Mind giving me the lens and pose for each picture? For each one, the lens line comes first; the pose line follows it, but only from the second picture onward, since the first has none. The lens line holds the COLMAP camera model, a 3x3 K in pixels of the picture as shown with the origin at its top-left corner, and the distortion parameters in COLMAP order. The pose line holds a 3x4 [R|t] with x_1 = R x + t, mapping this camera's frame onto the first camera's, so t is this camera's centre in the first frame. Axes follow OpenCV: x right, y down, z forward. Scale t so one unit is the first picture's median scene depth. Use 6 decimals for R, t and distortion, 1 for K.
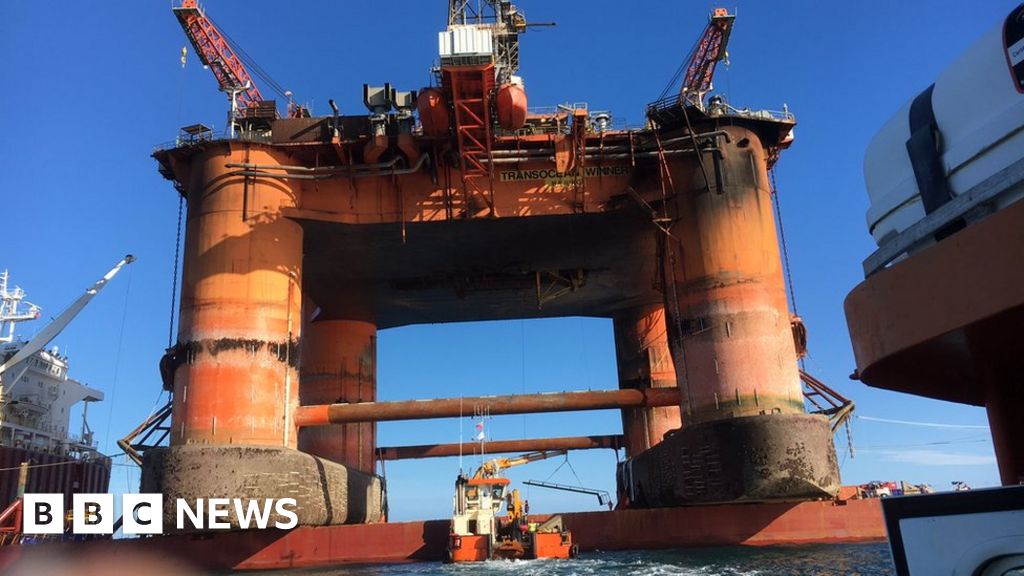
lens RADIAL K [[867.2, 0, 516.1], [0, 867.2, 232.3], [0, 0, 1]] dist [0.058985, -0.053854]
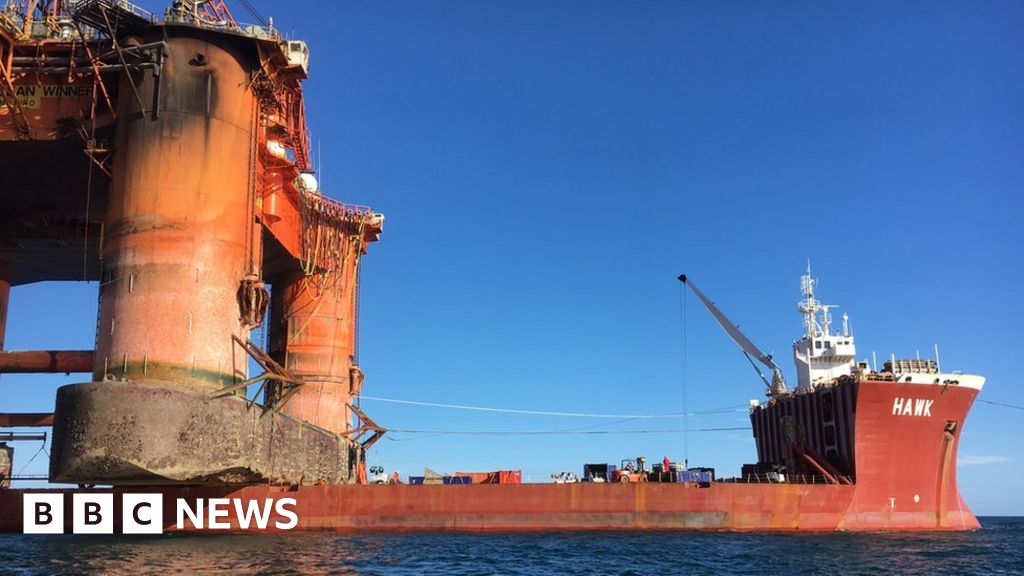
lens RADIAL K [[867.2, 0, 511.4], [0, 867.2, 325.3], [0, 0, 1]] dist [0.058985, -0.053854]
pose [[0.998937, 0.045366, 0.008157, 0.561179], [-0.046021, 0.991527, 0.121477, 0.030765], [-0.002577, -0.121724, 0.992561, 0.152951]]
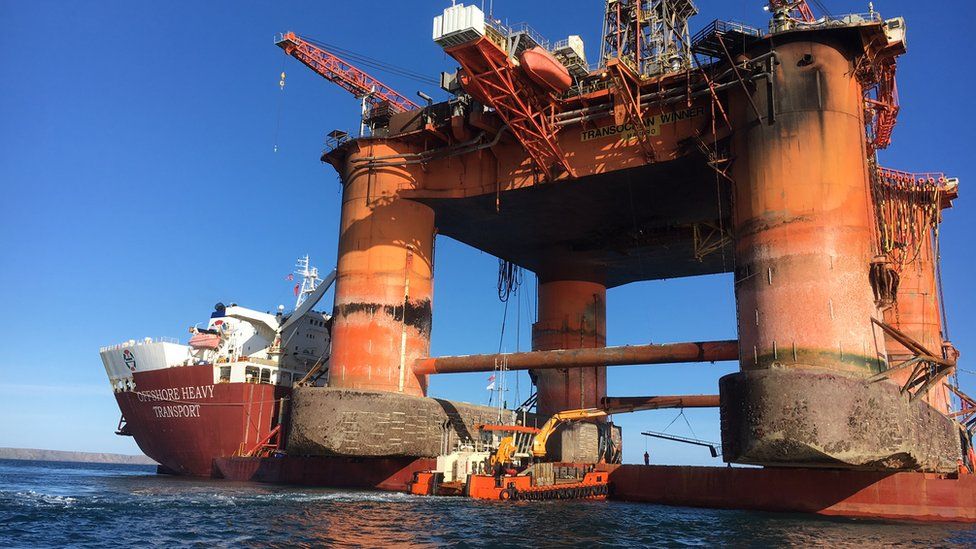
lens RADIAL K [[826.5, 0, 493.1], [0, 826.5, 254.4], [0, 0, 1]] dist [0.058985, -0.053854]
pose [[0.843532, -0.062764, -0.533399, 0.430579], [0.100910, 0.993982, 0.042621, 0.022303], [0.527514, -0.089778, 0.844789, 0.119192]]
